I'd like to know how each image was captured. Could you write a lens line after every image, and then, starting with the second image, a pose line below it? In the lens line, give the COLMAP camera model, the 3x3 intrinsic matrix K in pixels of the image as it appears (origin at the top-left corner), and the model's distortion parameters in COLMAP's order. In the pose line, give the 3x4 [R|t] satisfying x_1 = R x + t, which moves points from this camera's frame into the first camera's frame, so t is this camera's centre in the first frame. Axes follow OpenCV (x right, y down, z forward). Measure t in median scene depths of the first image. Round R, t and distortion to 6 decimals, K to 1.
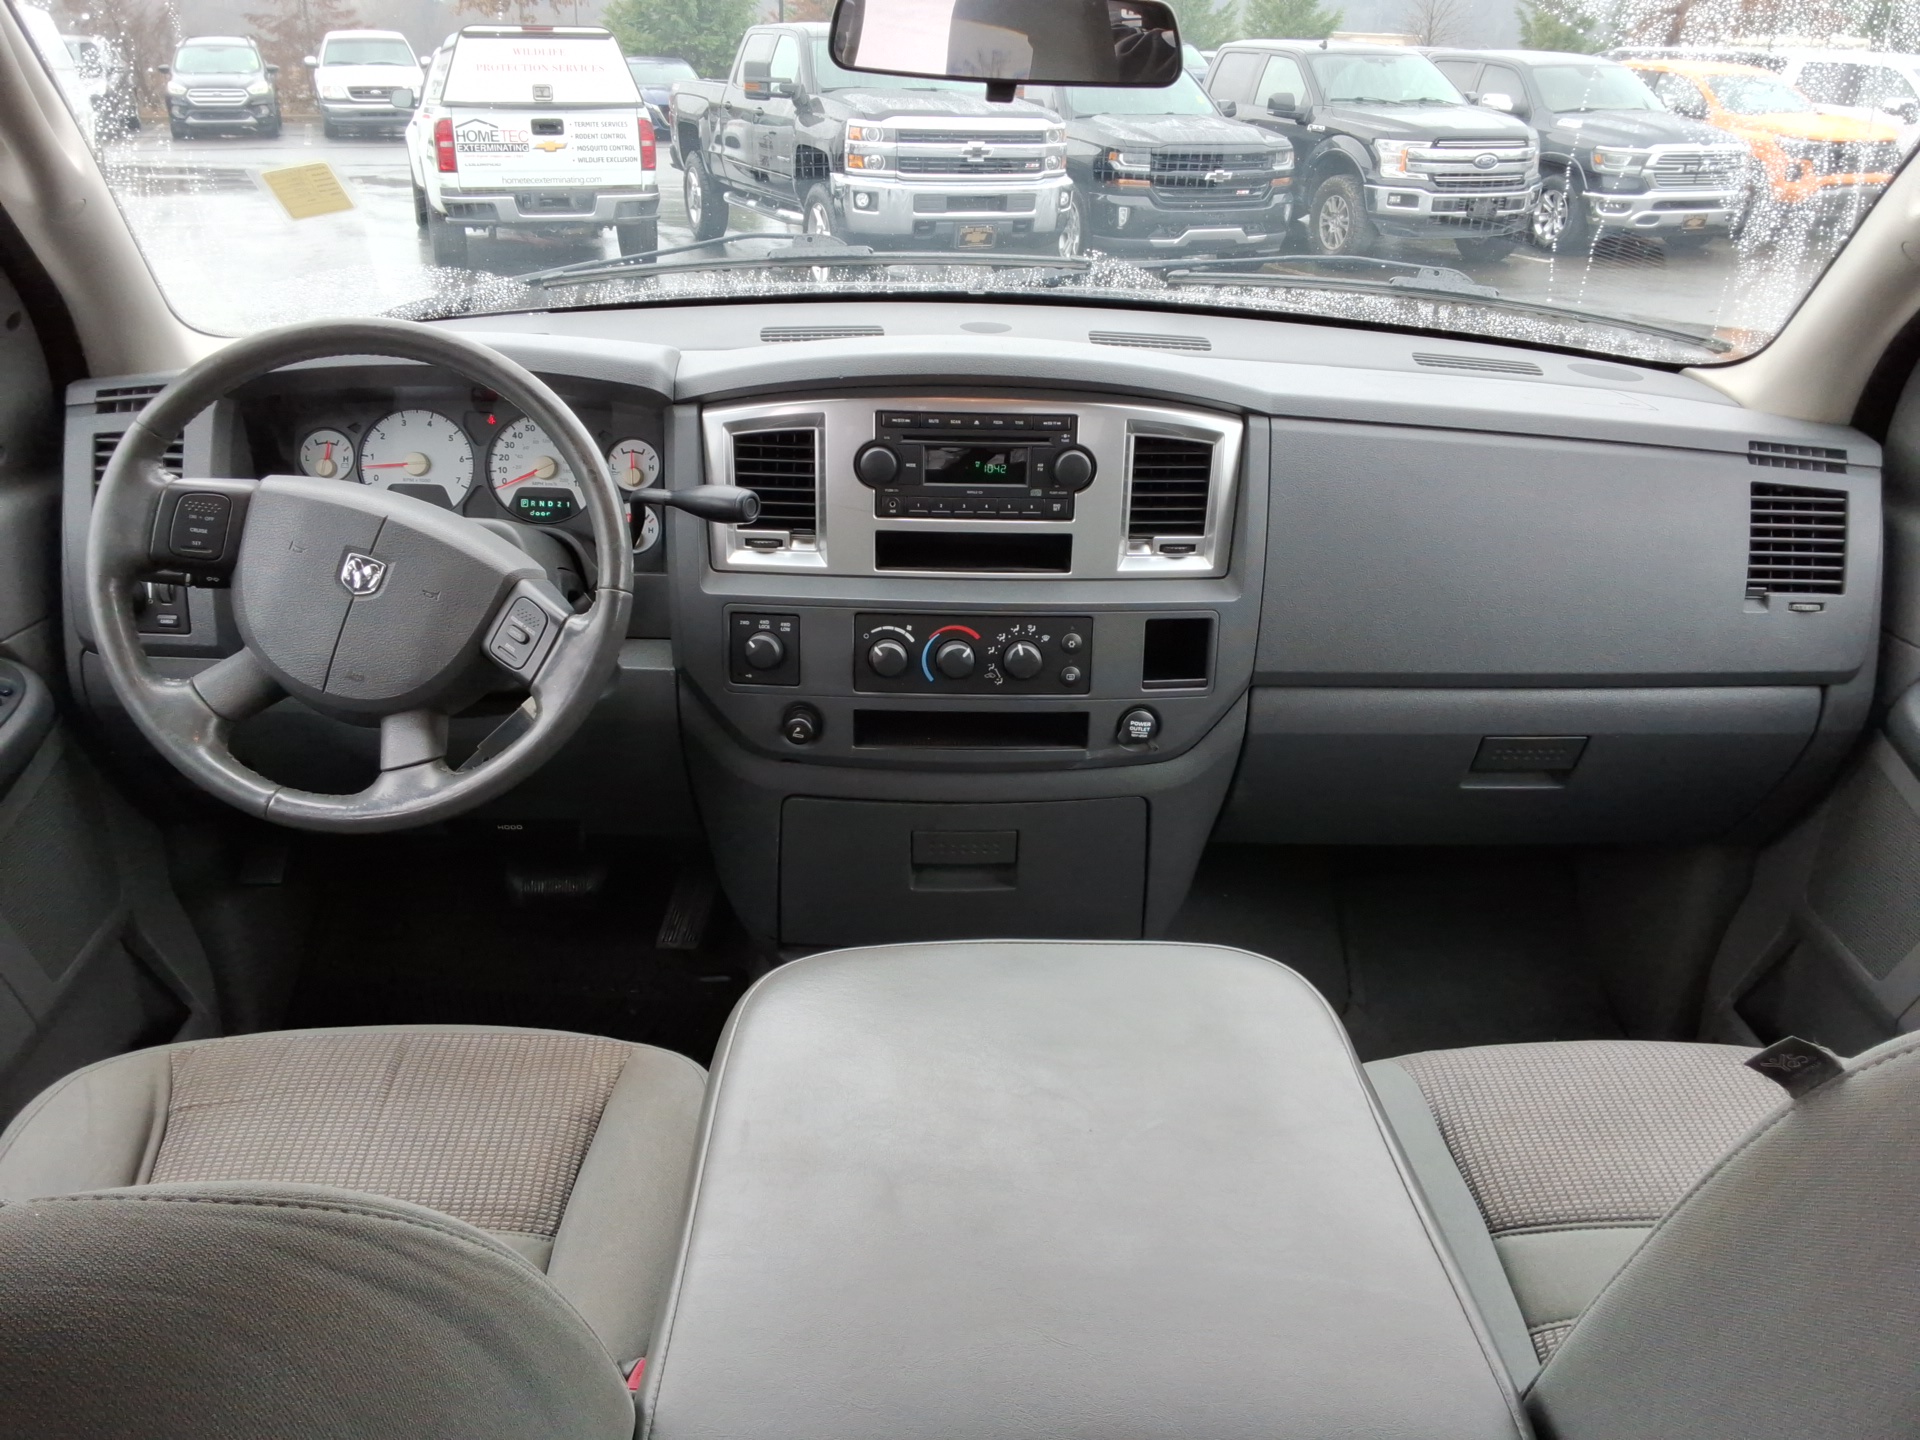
lens RADIAL K [[1574.7, 0, 971.0], [0, 1574.7, 726.7], [0, 0, 1]] dist [0.108735, -0.158688]
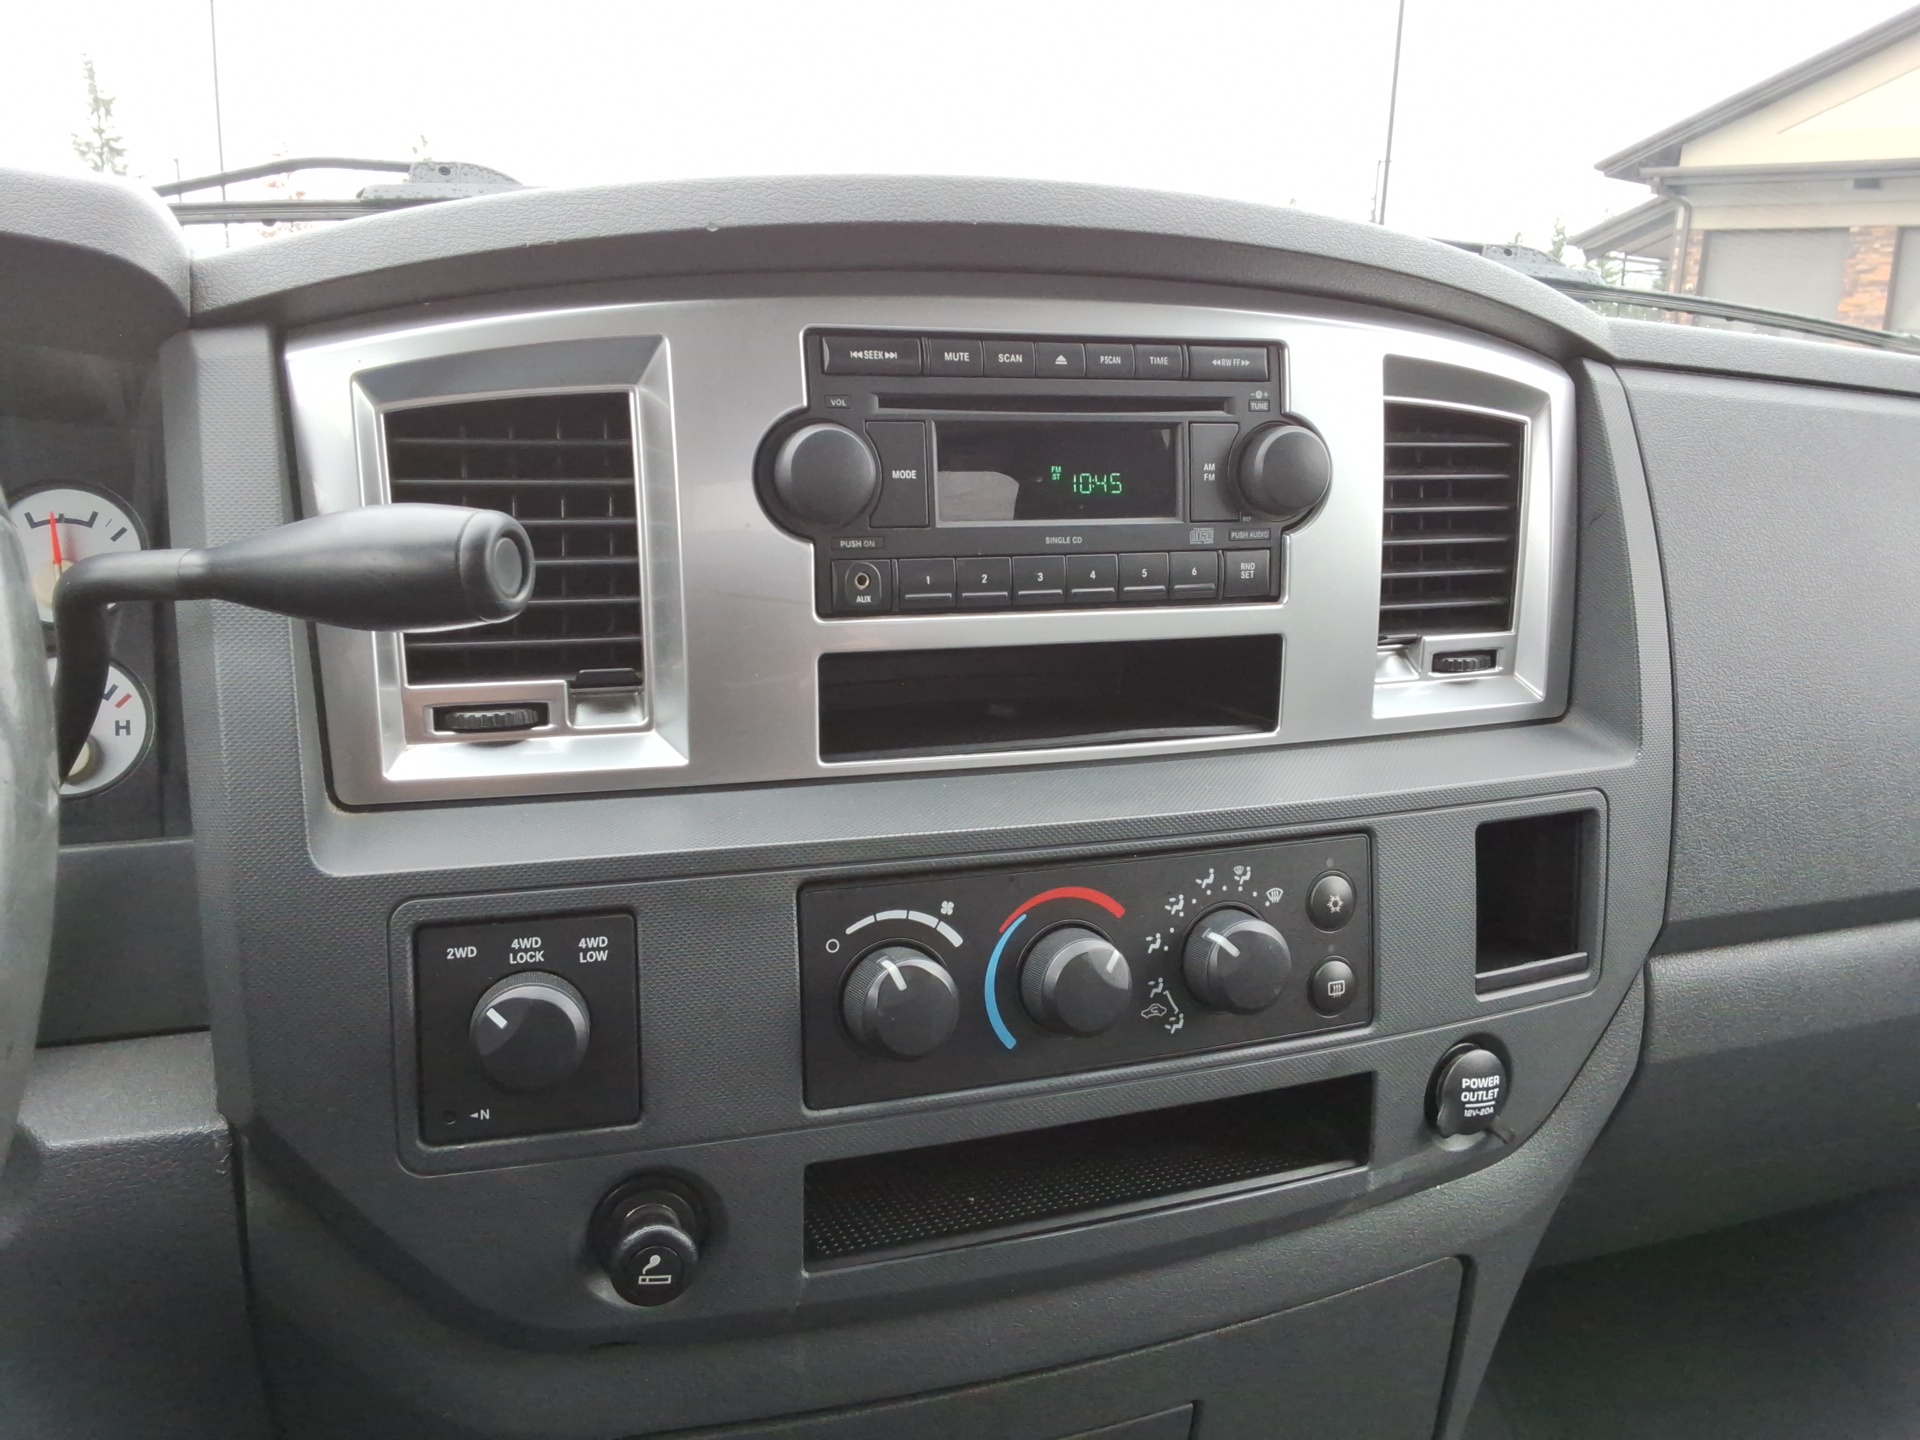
lens RADIAL K [[1574.7, 0, 986.2], [0, 1574.7, 707.3], [0, 0, 1]] dist [0.108735, -0.158688]
pose [[0.949367, -0.075827, 0.304881, -0.135610], [0.129485, 0.978619, -0.159809, -0.048197], [-0.286245, 0.191195, 0.938887, 0.642207]]
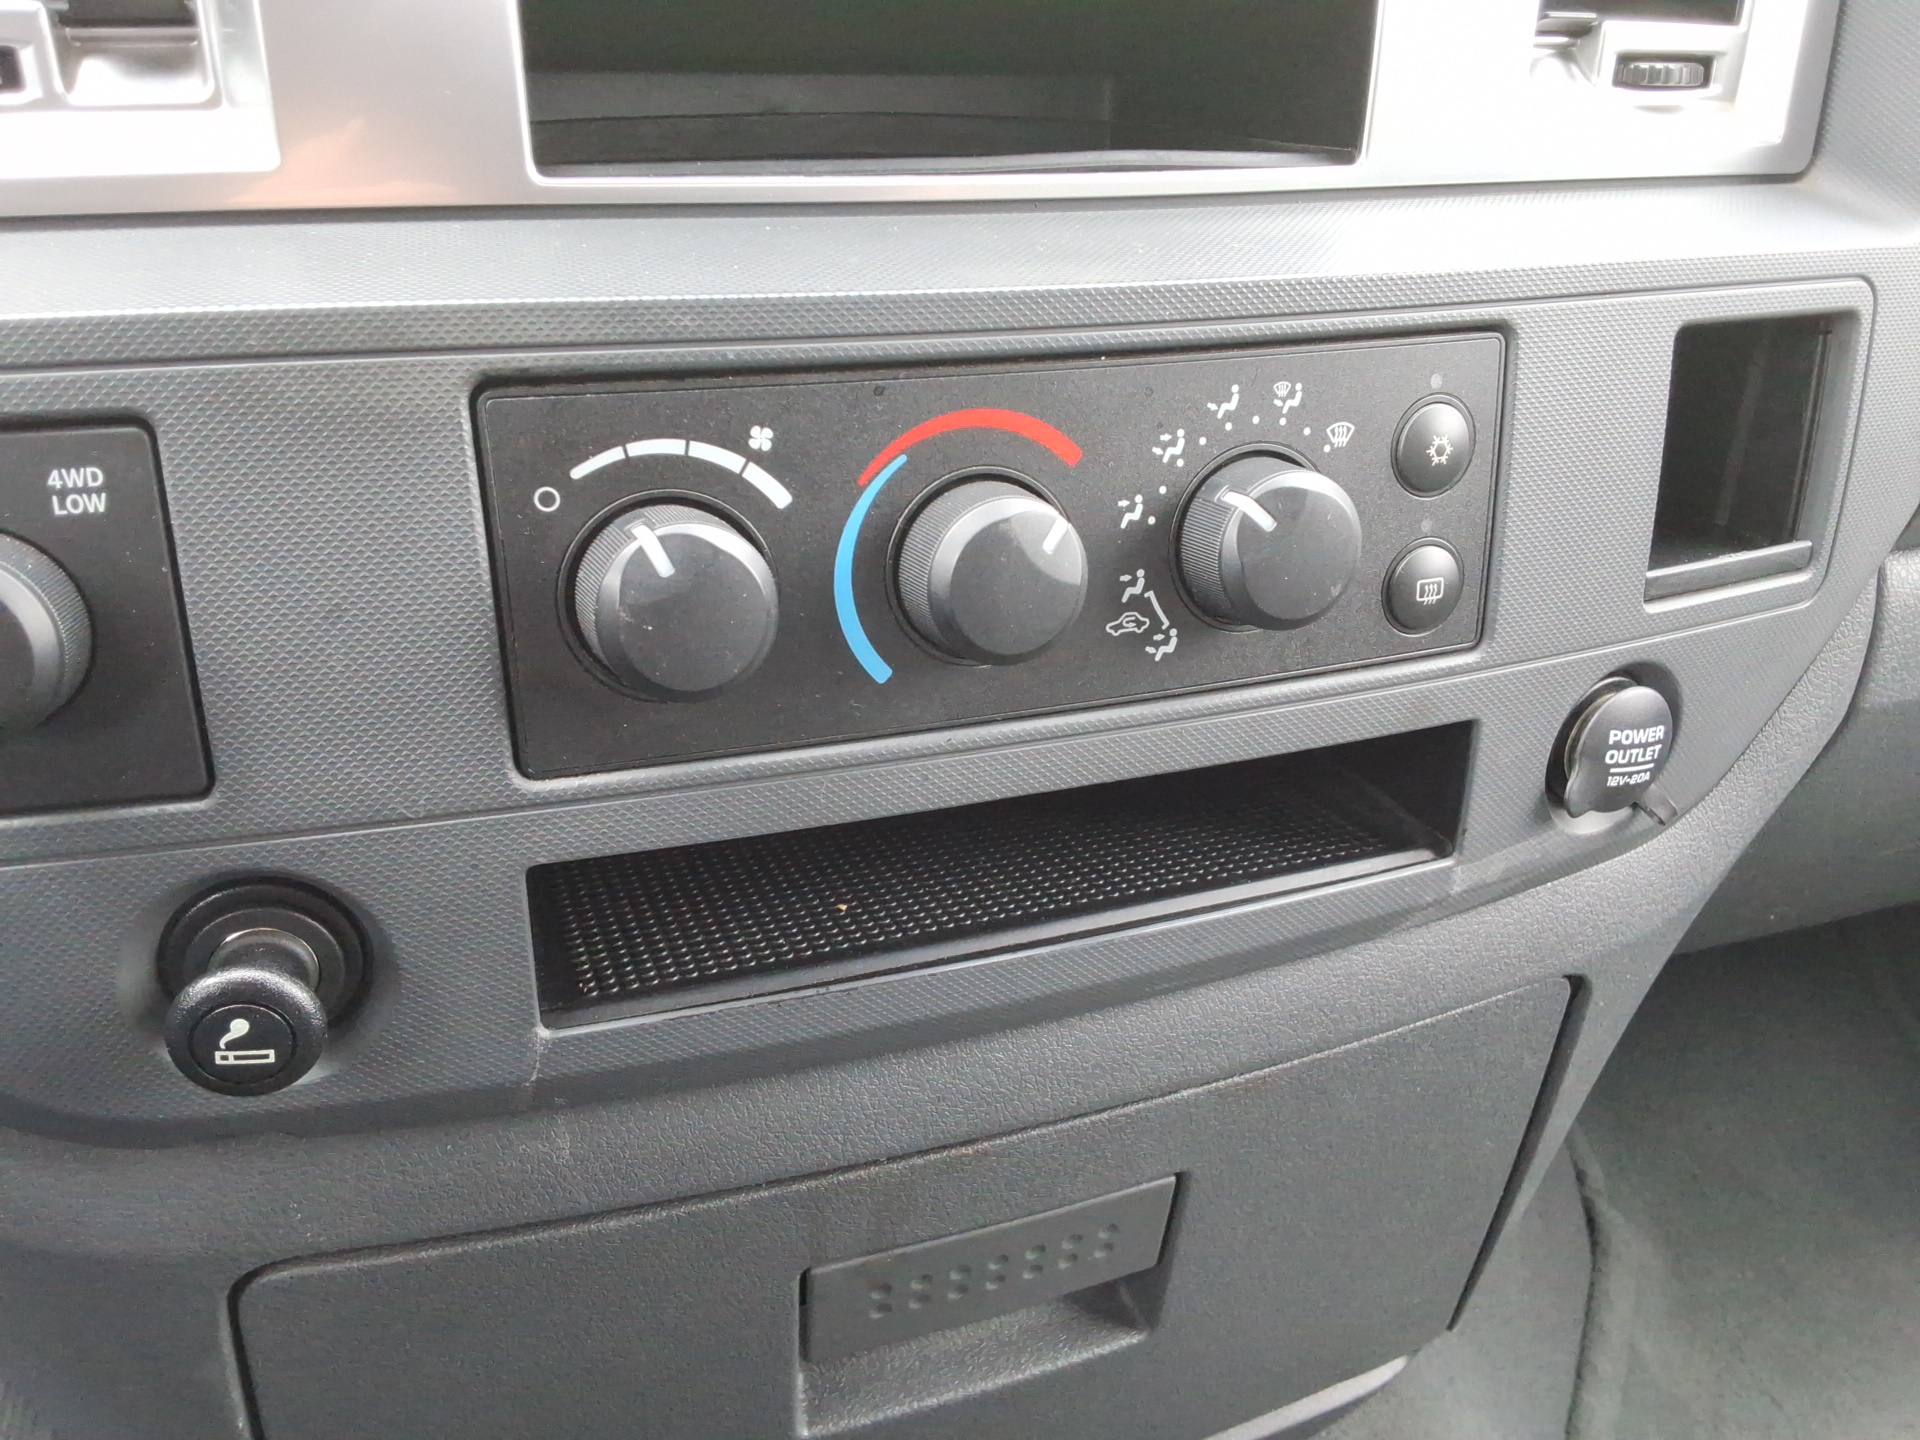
lens RADIAL K [[1574.7, 0, 988.3], [0, 1574.7, 717.0], [0, 0, 1]] dist [0.108735, -0.158688]
pose [[0.955206, -0.135029, 0.263341, -0.069024], [0.122004, 0.990381, 0.065280, -0.036425], [-0.269623, -0.030228, 0.962492, 0.784993]]
